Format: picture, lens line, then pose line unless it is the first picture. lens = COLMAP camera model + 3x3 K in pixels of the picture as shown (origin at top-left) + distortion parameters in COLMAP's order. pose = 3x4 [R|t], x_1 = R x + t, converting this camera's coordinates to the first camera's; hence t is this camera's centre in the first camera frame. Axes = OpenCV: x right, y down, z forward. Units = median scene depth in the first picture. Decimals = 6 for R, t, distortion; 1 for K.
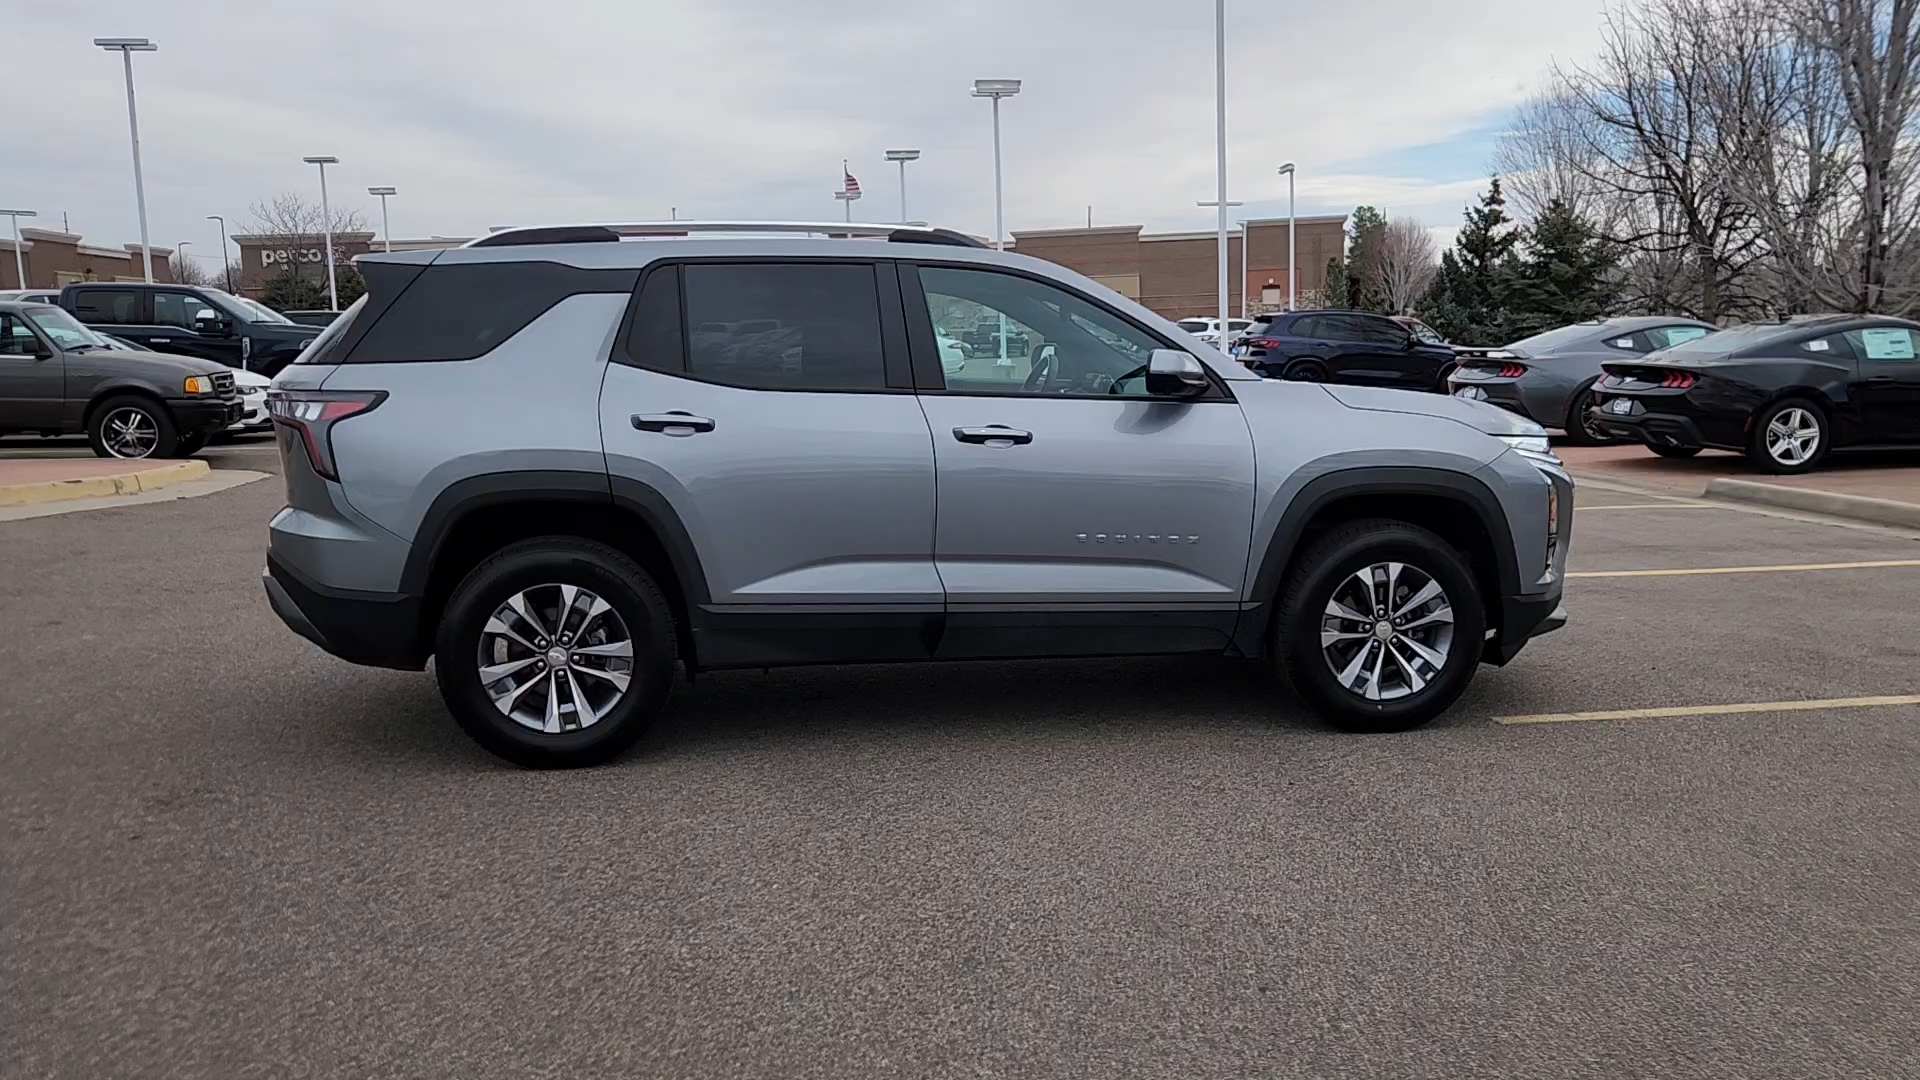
lens RADIAL K [[1609.1, 0, 952.2], [0, 1609.1, 572.9], [0, 0, 1]] dist [0.035354, -0.016260]
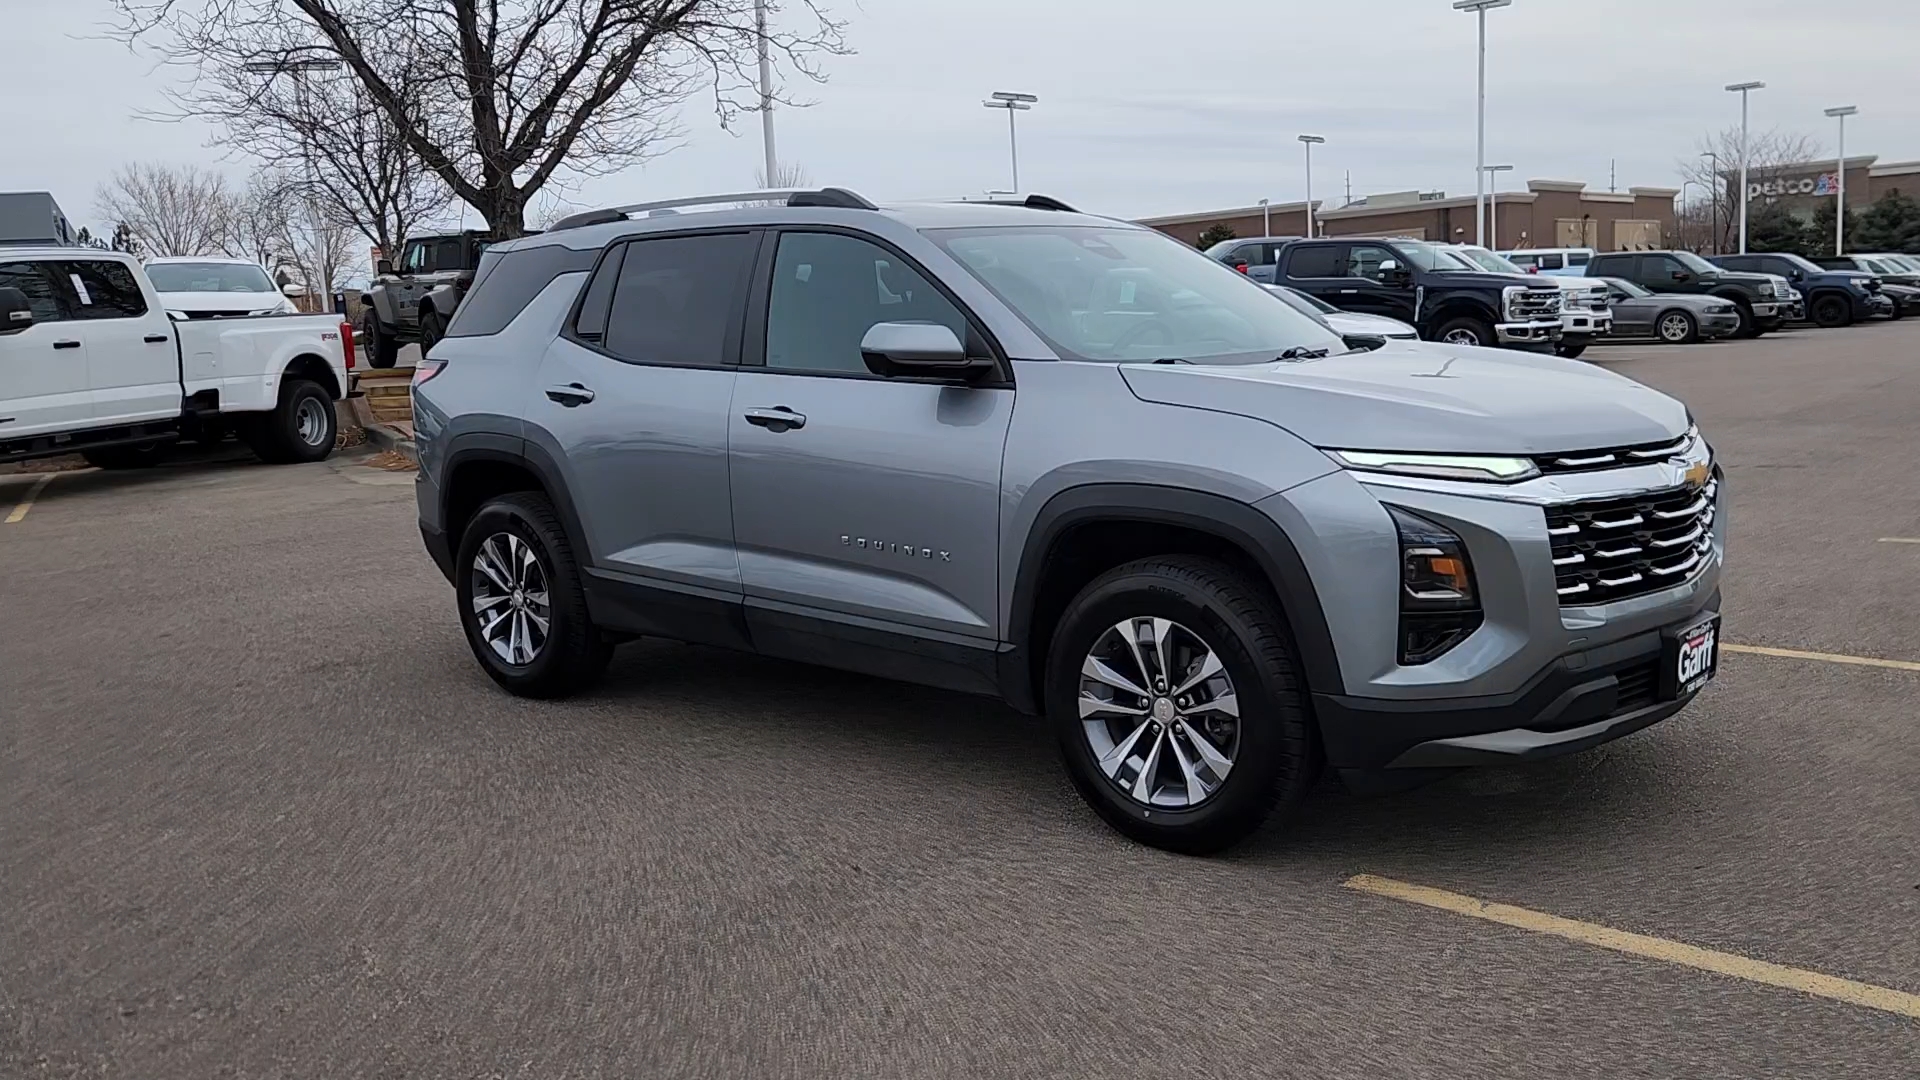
lens RADIAL K [[1609.1, 0, 952.2], [0, 1609.1, 572.9], [0, 0, 1]] dist [0.035354, -0.016260]
pose [[0.637947, 0.114594, -0.761506, 0.751332], [-0.086299, 0.993276, 0.077175, -0.073118], [0.765229, 0.016483, 0.643547, 0.466071]]
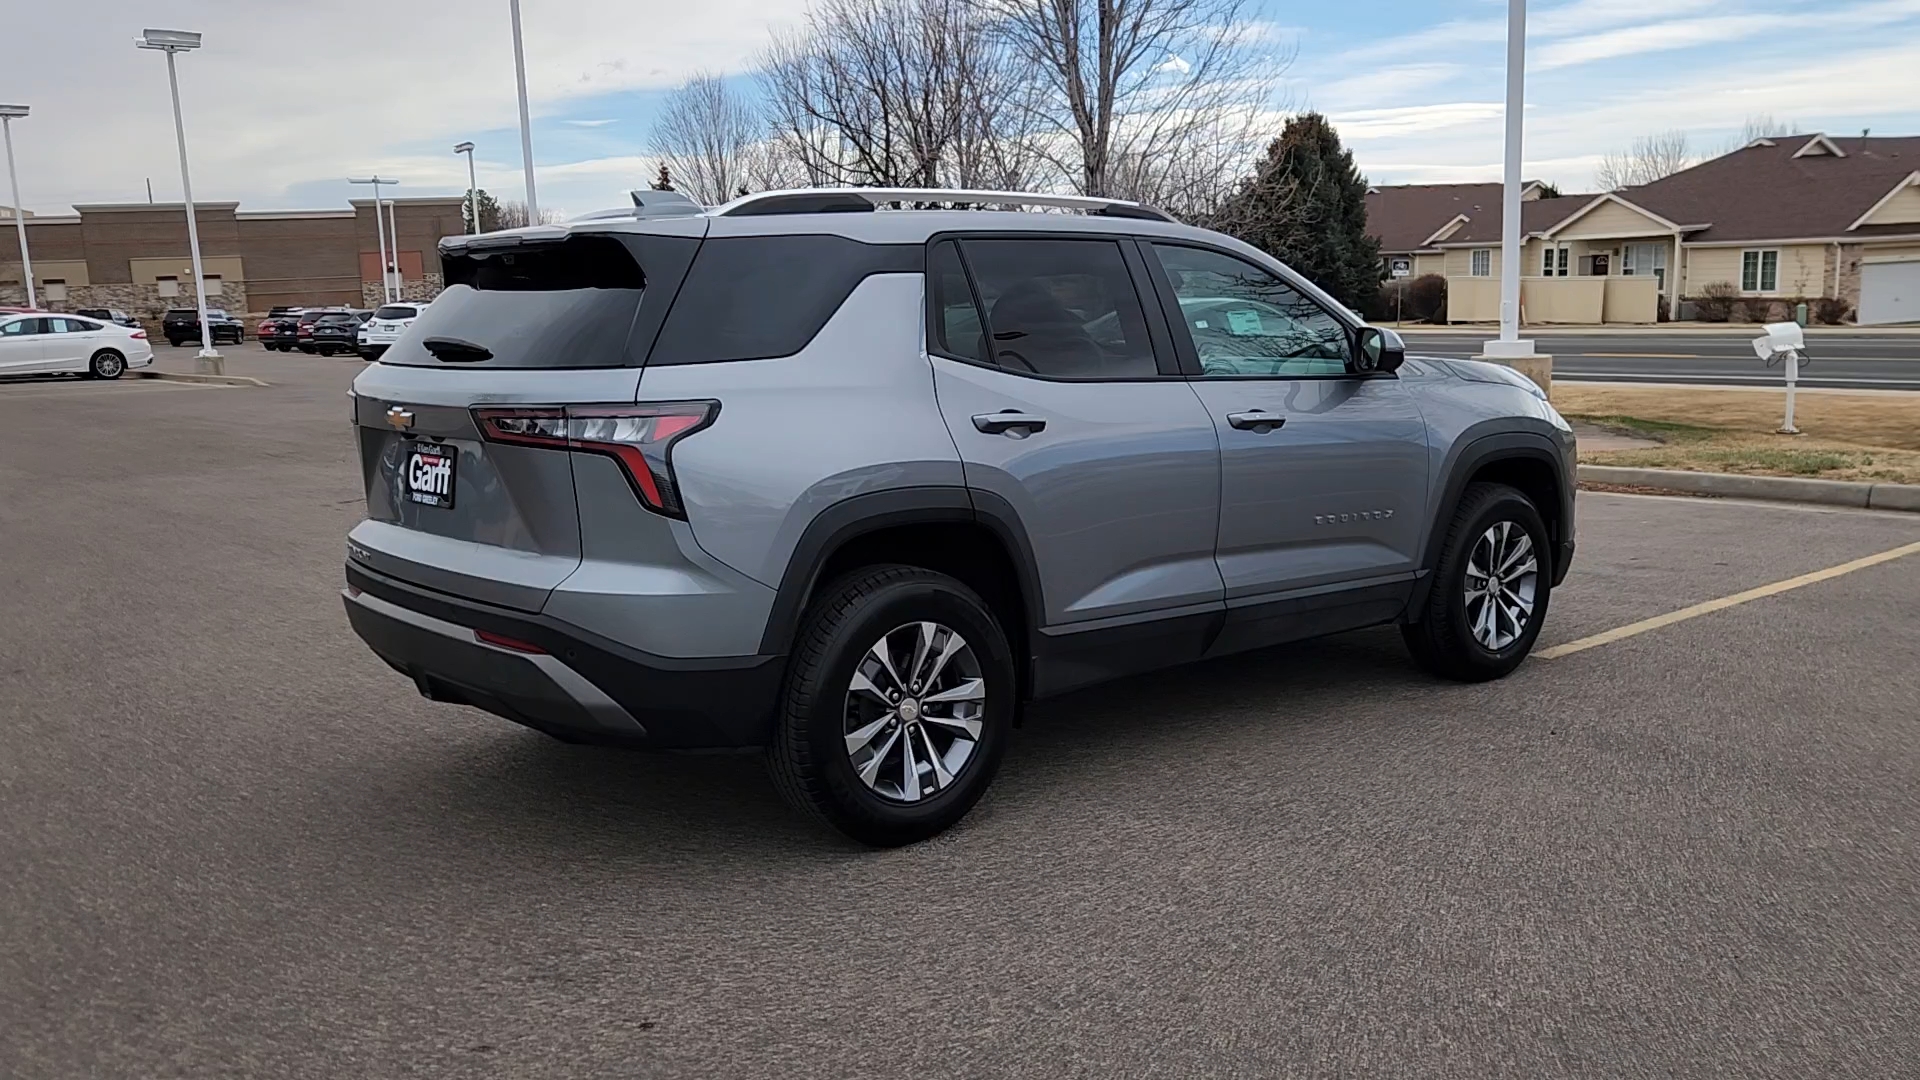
lens RADIAL K [[1609.1, 0, 952.2], [0, 1609.1, 572.9], [0, 0, 1]] dist [0.035354, -0.016260]
pose [[0.859907, -0.093735, 0.501770, -0.589745], [0.088948, 0.995472, 0.033529, -0.040984], [-0.502641, 0.015800, 0.864351, 0.247492]]
